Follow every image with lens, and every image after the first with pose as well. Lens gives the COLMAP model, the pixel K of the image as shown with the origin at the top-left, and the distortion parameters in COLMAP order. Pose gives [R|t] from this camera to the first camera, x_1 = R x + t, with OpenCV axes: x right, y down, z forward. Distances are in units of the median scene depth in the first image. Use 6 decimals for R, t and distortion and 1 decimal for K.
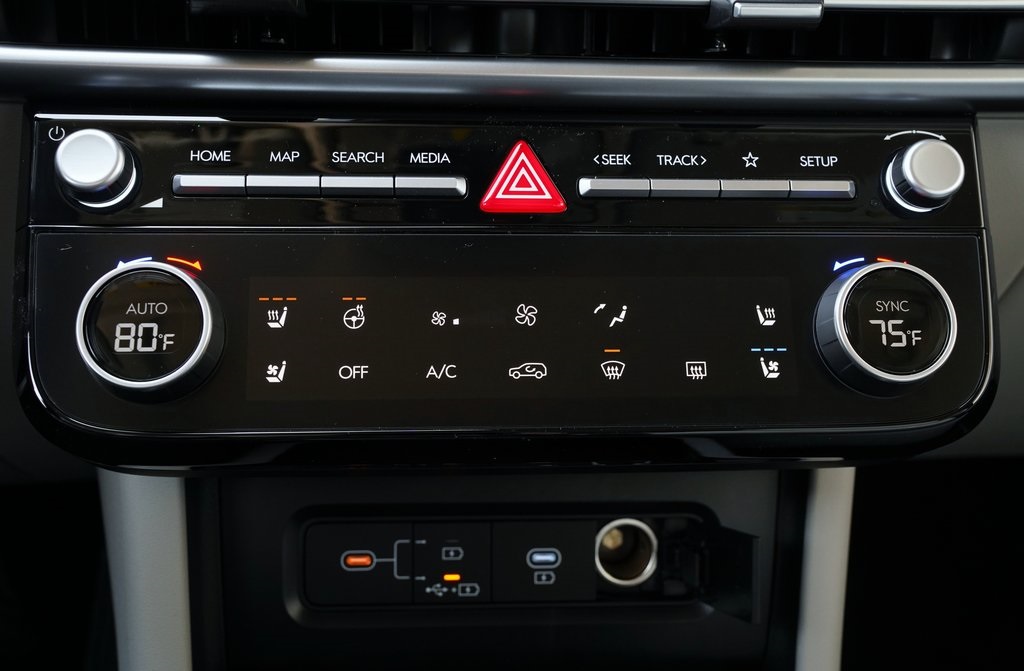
lens RADIAL K [[1127.9, 0, 502.9], [0, 1127.9, 316.6], [0, 0, 1]] dist [0.032029, 0.000000]
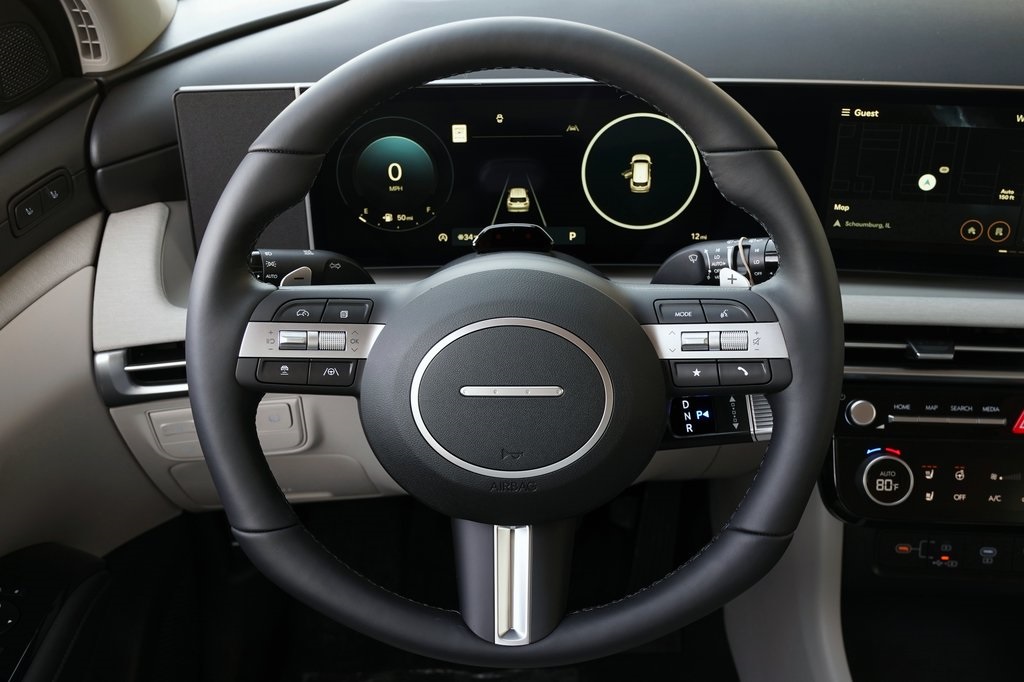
lens RADIAL K [[1010.4, 0, 507.6], [0, 1010.4, 351.0], [0, 0, 1]] dist [-0.030972, 0.000000]
pose [[0.988918, 0.039904, -0.142996, -0.804070], [-0.017591, 0.987910, 0.154027, -0.588163], [0.147414, -0.149805, 0.977664, -1.273267]]
